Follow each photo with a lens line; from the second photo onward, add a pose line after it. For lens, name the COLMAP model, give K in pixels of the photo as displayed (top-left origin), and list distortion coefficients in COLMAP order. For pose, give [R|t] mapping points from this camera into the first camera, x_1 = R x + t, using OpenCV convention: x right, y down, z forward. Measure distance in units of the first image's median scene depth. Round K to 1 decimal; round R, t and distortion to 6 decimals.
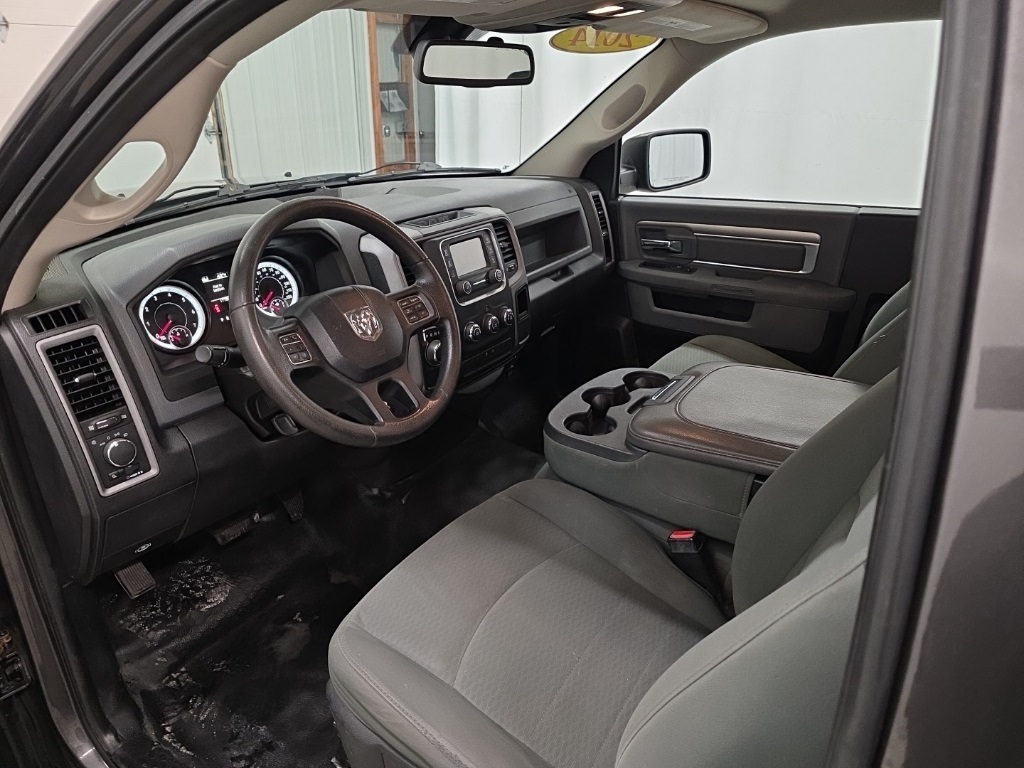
lens RADIAL K [[705.3, 0, 515.1], [0, 705.3, 379.8], [0, 0, 1]] dist [0.039217, -0.041610]
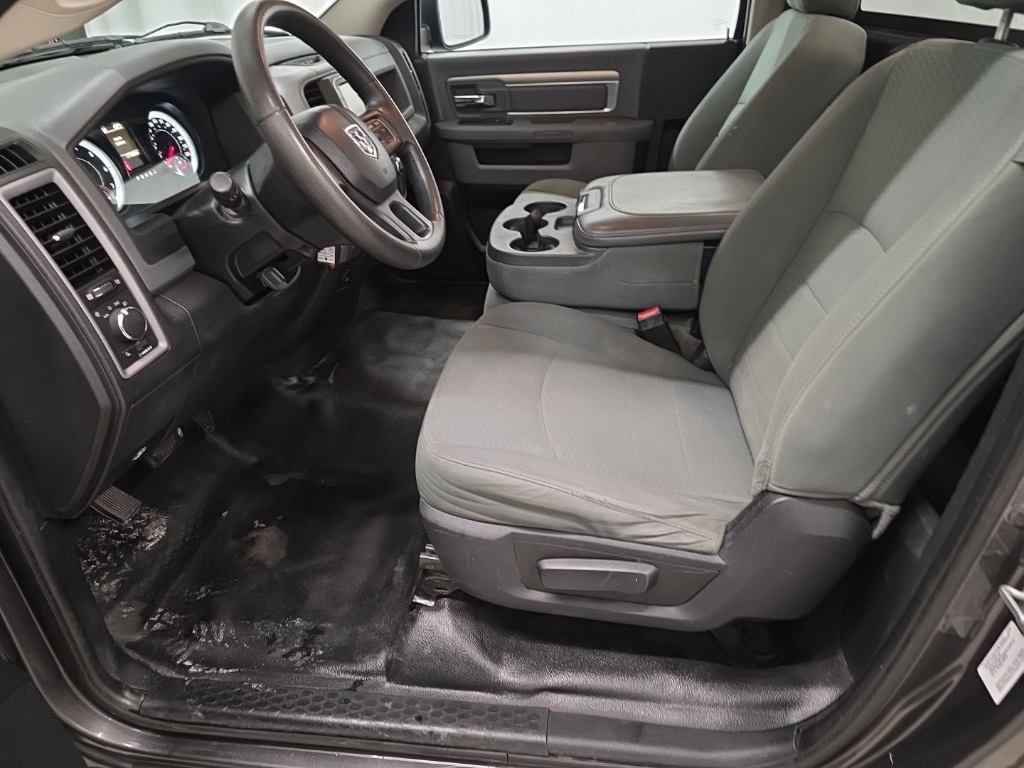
lens RADIAL K [[705.3, 0, 514.9], [0, 705.3, 386.6], [0, 0, 1]] dist [0.039217, -0.041610]
pose [[0.880569, -0.242866, 0.406958, -0.395567], [0.199757, 0.968908, 0.145997, 0.109073], [-0.429762, -0.047268, 0.901704, 0.048699]]
